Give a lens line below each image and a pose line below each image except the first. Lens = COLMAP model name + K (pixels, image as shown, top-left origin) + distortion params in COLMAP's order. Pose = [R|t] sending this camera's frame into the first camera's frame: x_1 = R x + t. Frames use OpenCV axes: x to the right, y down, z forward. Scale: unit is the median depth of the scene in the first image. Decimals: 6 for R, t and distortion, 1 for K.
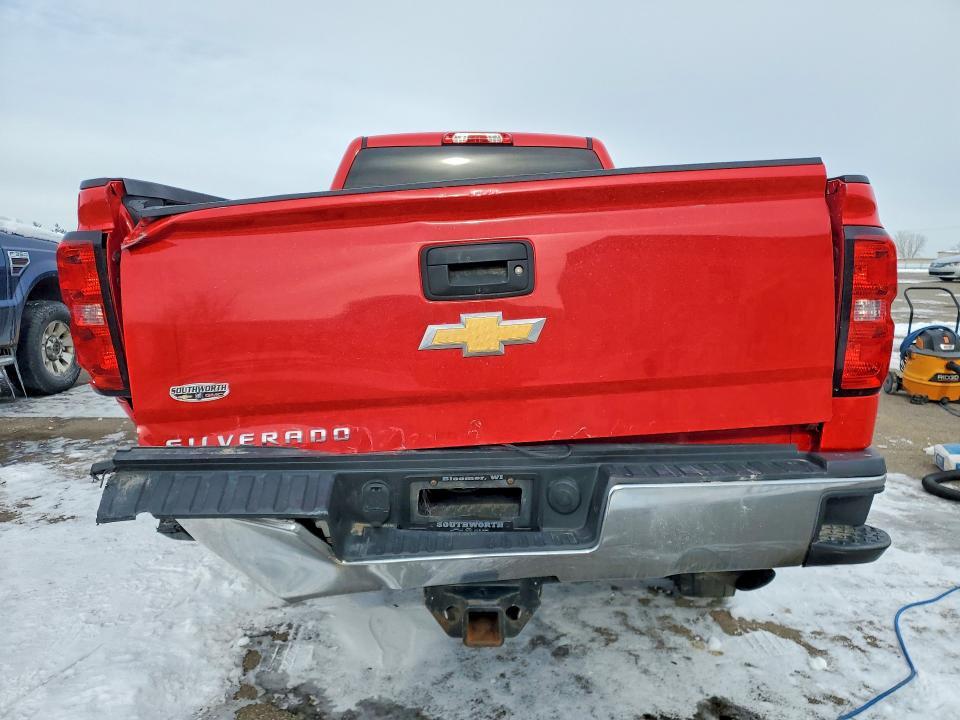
lens RADIAL K [[761.0, 0, 480.0], [0, 761.0, 360.0], [0, 0, 1]] dist [0.011942, 0.006467]
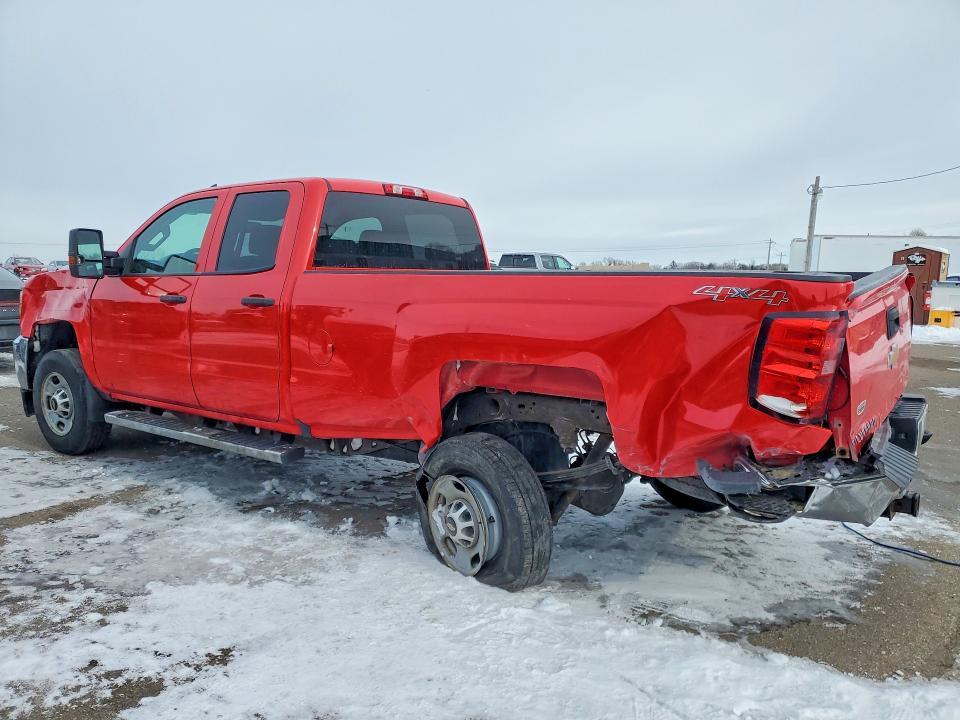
lens RADIAL K [[761.0, 0, 480.0], [0, 761.0, 360.0], [0, 0, 1]] dist [0.011942, 0.006467]
pose [[0.593095, -0.086386, 0.800485, -1.451086], [0.103706, 0.994142, 0.030447, -0.123237], [-0.798426, 0.064957, 0.598579, 0.469574]]
